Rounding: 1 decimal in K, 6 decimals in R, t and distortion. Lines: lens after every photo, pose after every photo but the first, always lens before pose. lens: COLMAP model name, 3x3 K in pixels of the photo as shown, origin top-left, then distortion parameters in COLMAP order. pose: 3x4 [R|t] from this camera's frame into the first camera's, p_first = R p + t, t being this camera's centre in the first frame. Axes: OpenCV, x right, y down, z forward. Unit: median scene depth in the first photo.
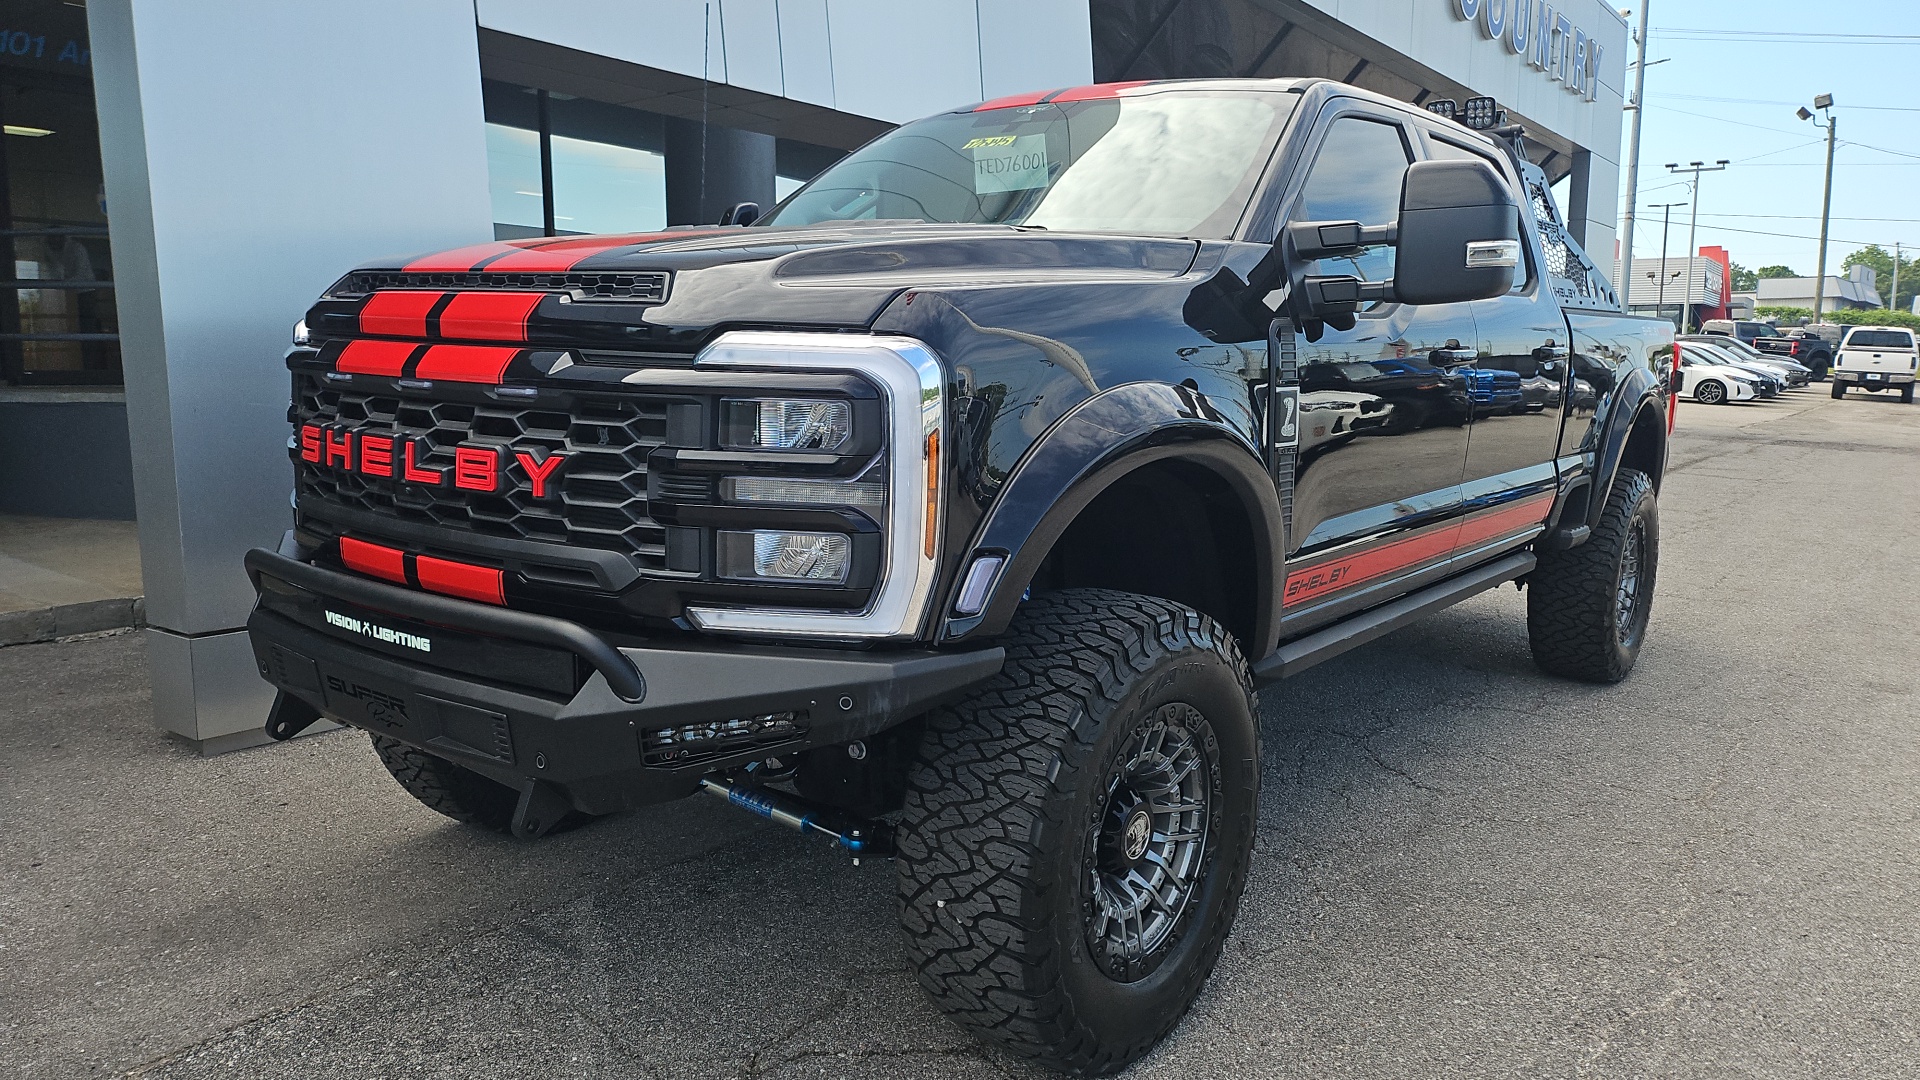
lens RADIAL K [[1387.1, 0, 960.0], [0, 1387.1, 540.0], [0, 0, 1]] dist [0.007683, -0.001357]
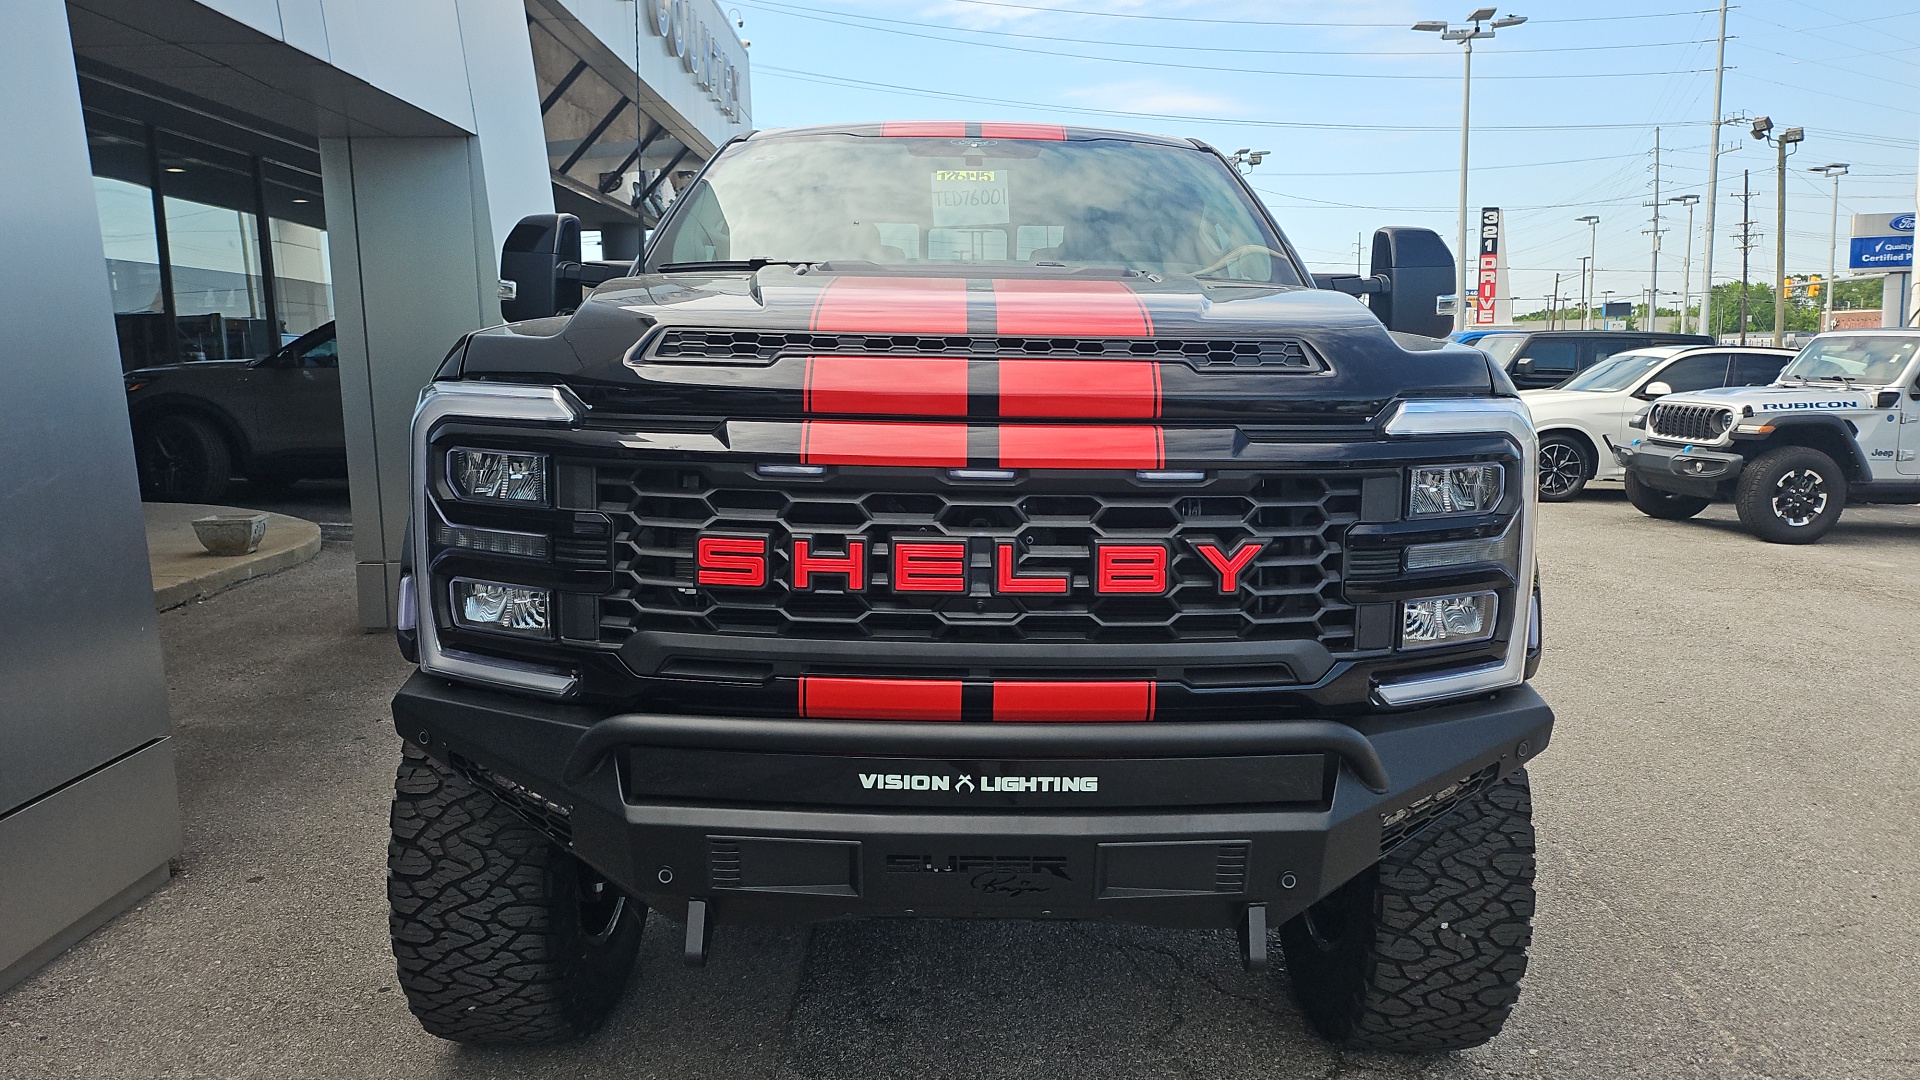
lens RADIAL K [[1339.8, 0, 960.0], [0, 1339.8, 540.0], [0, 0, 1]] dist [0.082864, -0.000328]
pose [[0.787988, -0.104542, 0.606750, -0.907516], [0.099129, 0.994164, 0.042554, -0.111686], [-0.607658, 0.026615, 0.793752, 0.392030]]
